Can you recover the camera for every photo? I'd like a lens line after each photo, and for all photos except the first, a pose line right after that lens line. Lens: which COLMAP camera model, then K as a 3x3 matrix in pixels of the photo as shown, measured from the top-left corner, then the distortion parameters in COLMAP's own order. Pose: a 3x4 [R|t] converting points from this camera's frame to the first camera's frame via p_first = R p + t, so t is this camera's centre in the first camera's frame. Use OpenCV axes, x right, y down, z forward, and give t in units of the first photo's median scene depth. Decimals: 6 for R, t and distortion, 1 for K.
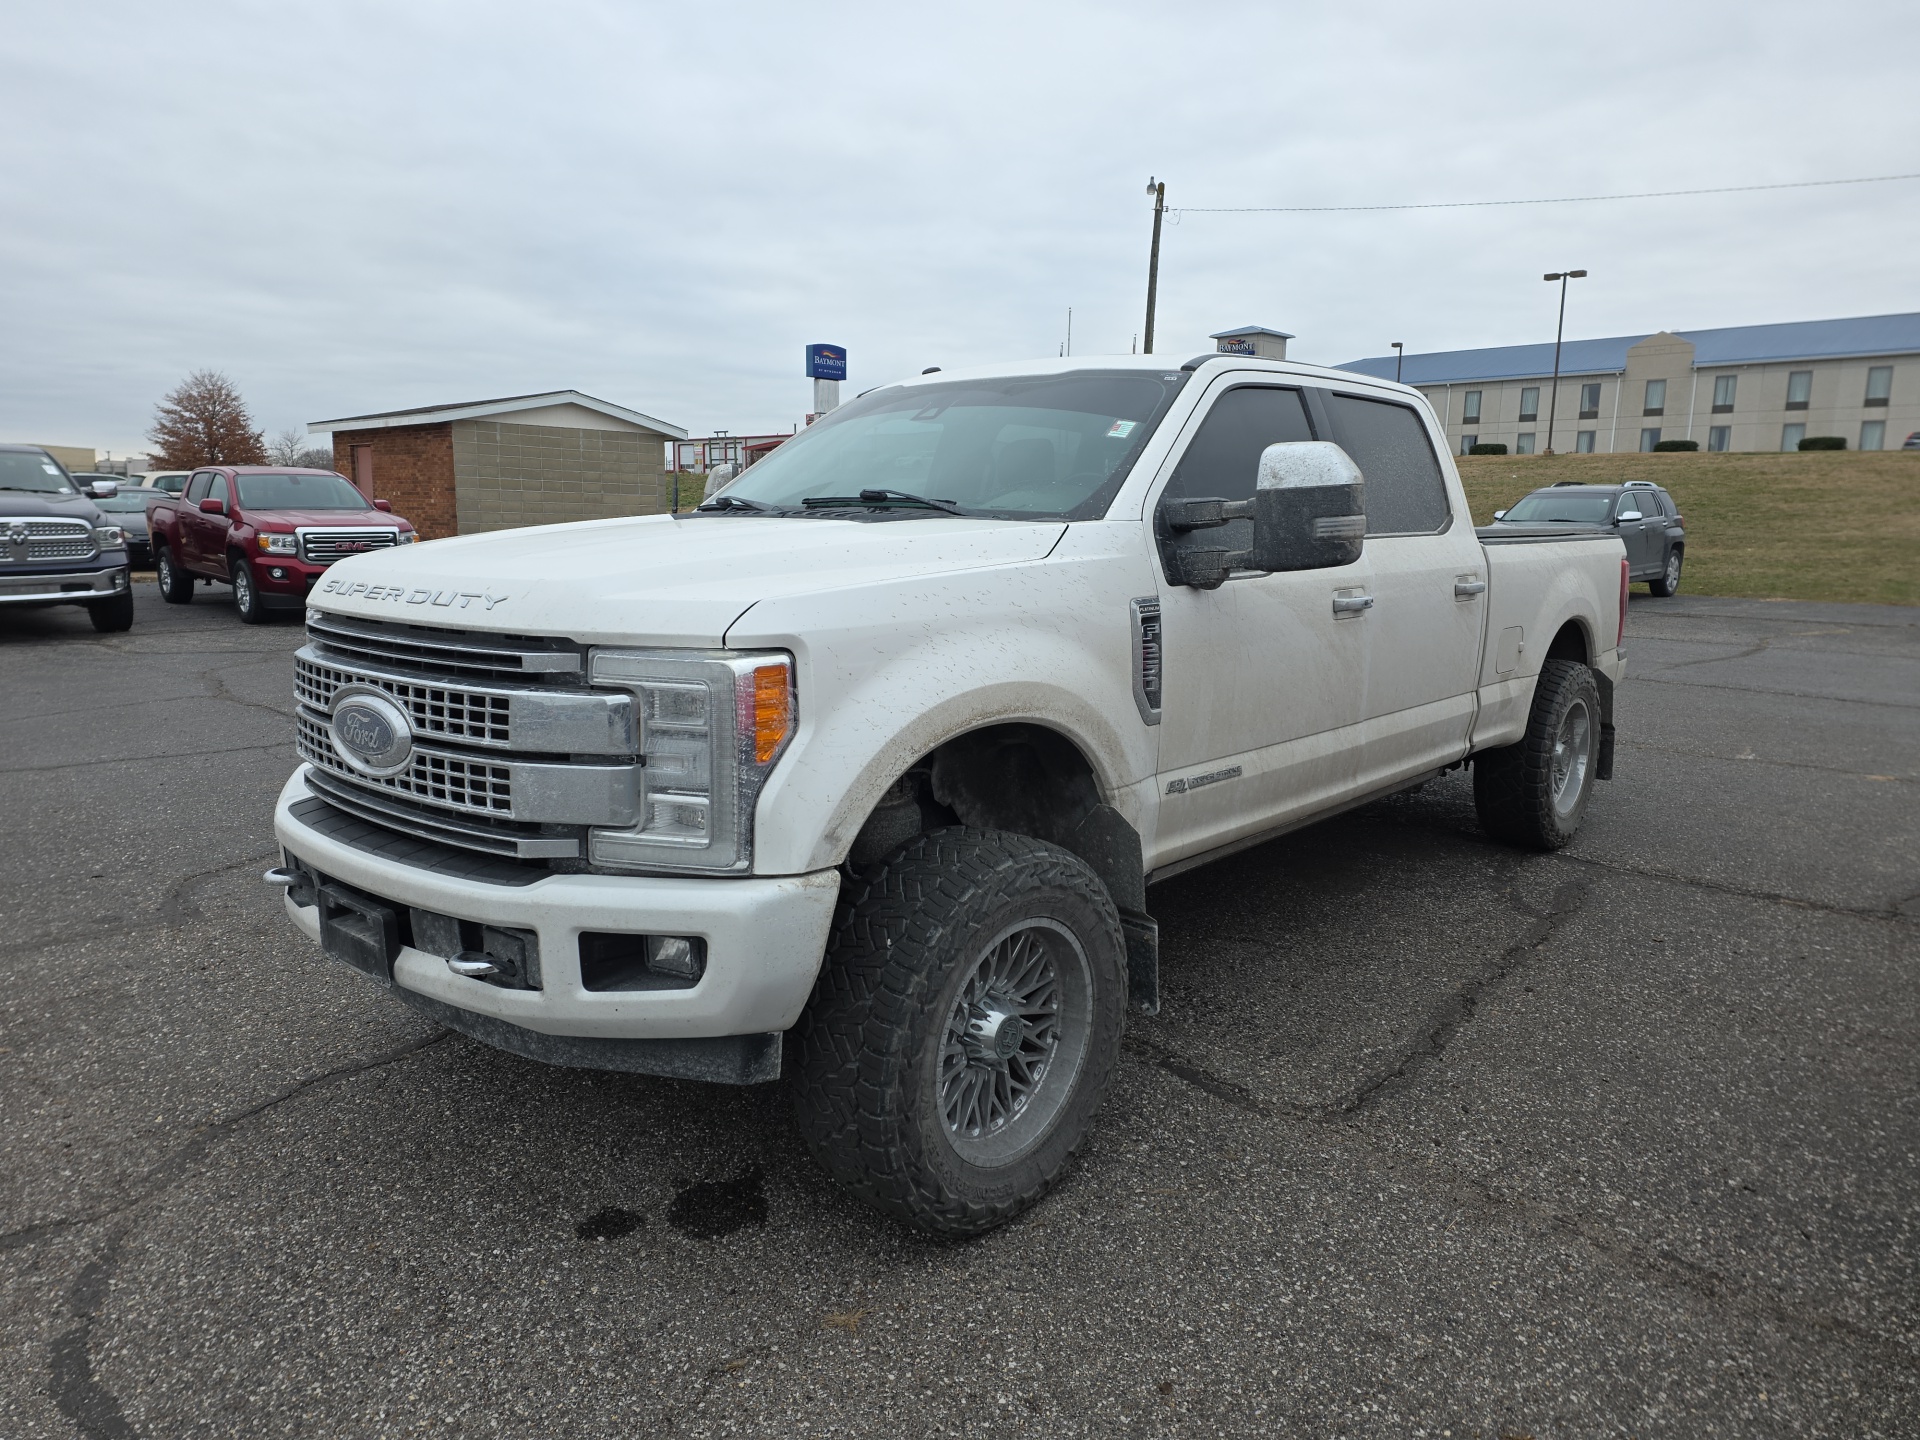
lens RADIAL K [[1242.2, 0, 960.0], [0, 1242.2, 720.0], [0, 0, 1]] dist [0.096107, -0.080299]
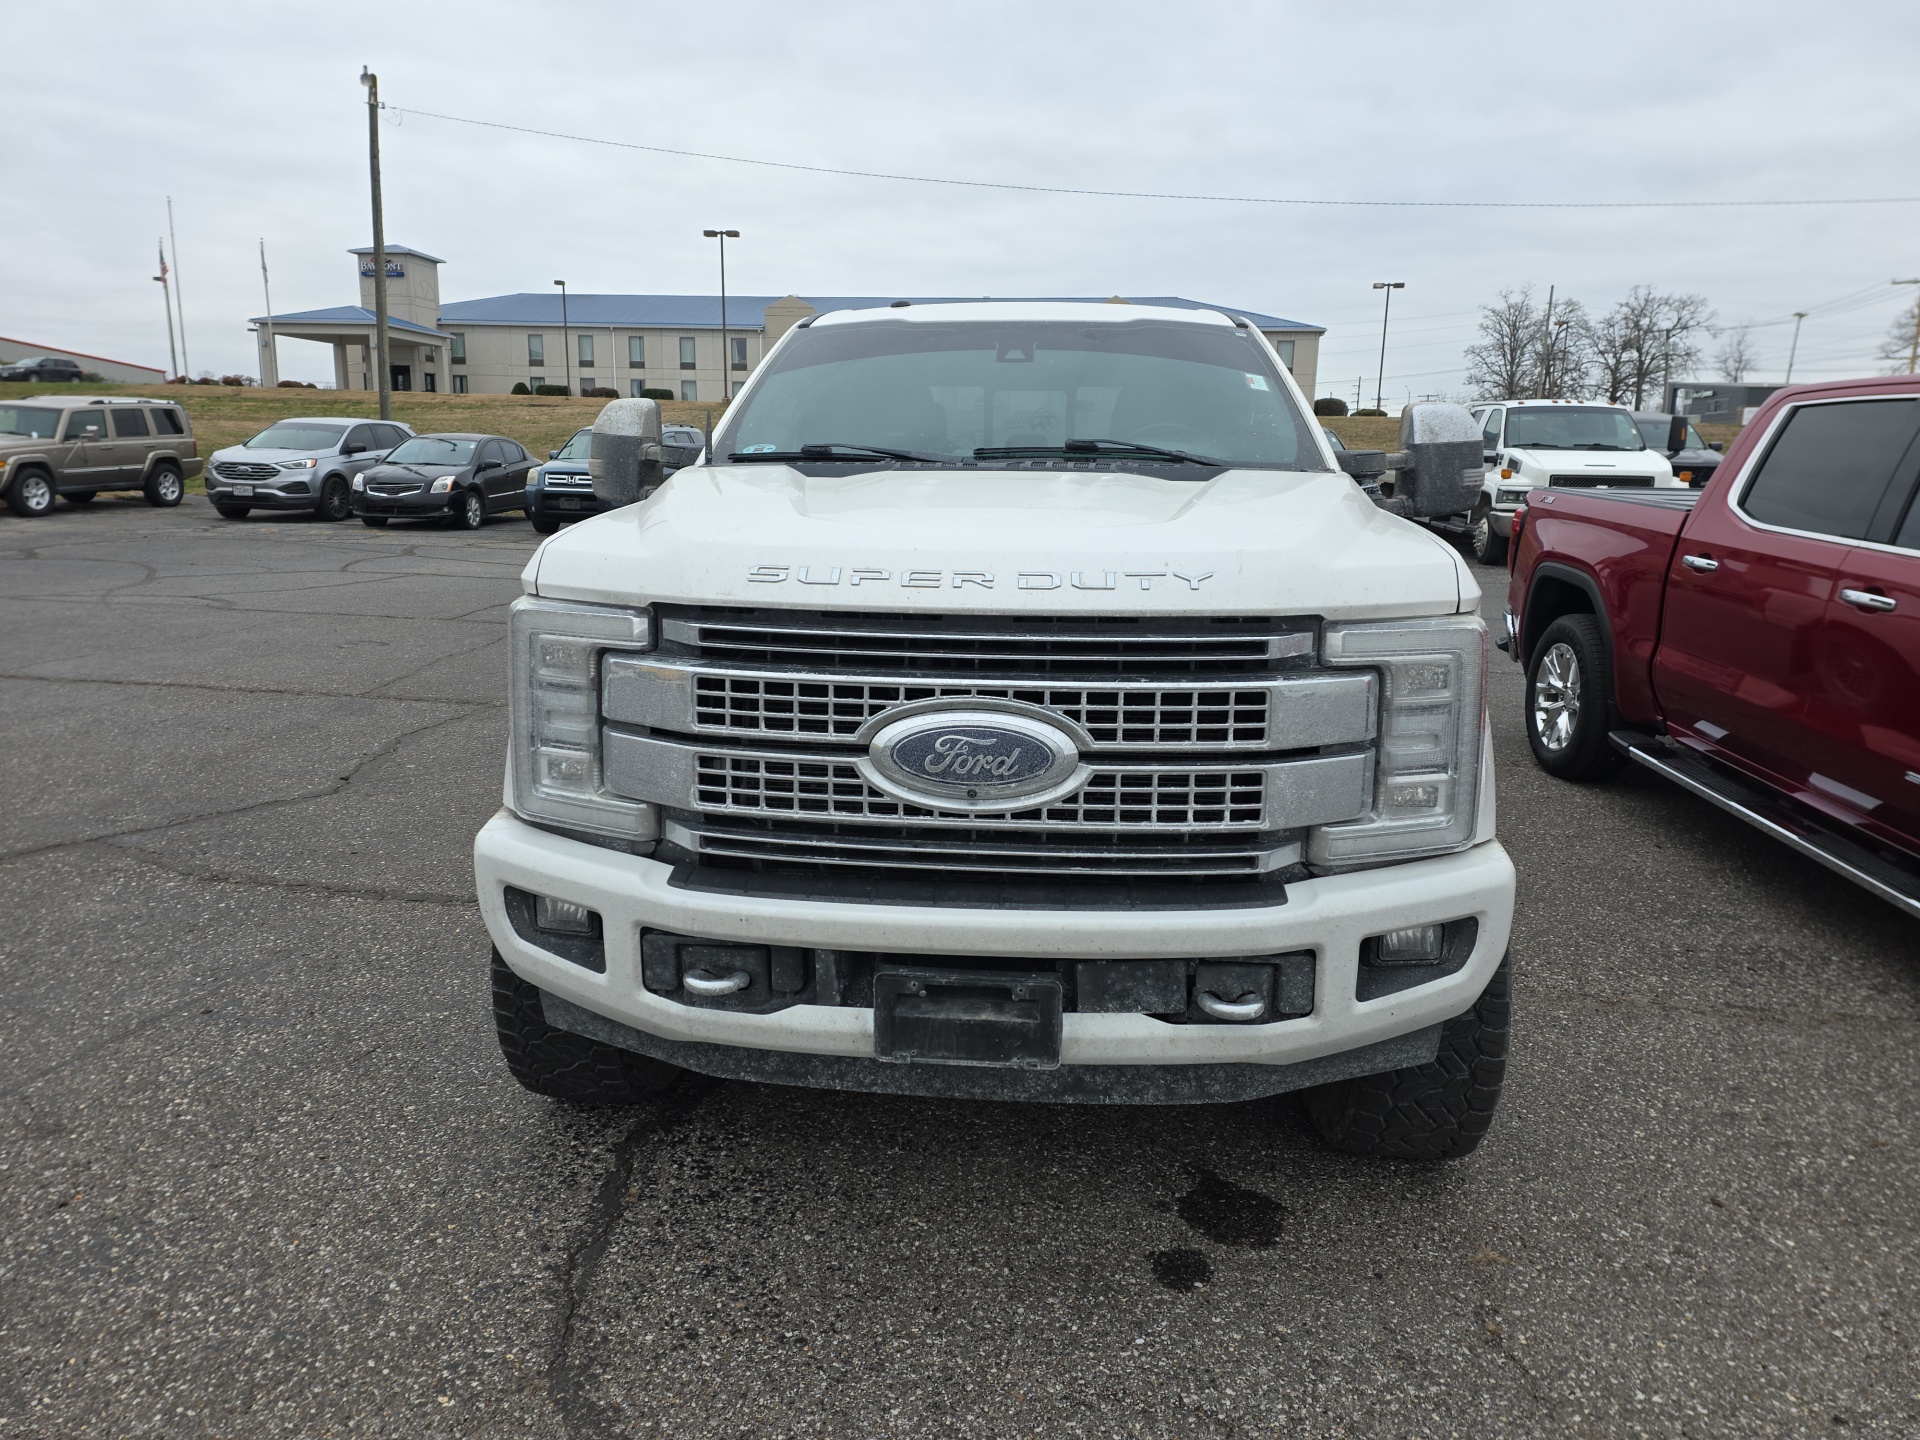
lens RADIAL K [[1242.2, 0, 960.0], [0, 1242.2, 720.0], [0, 0, 1]] dist [0.096107, -0.080299]
pose [[0.809791, -0.117967, 0.574737, -1.013051], [0.091618, 0.992986, 0.074726, -0.079670], [-0.579522, -0.007856, 0.814919, 0.423130]]
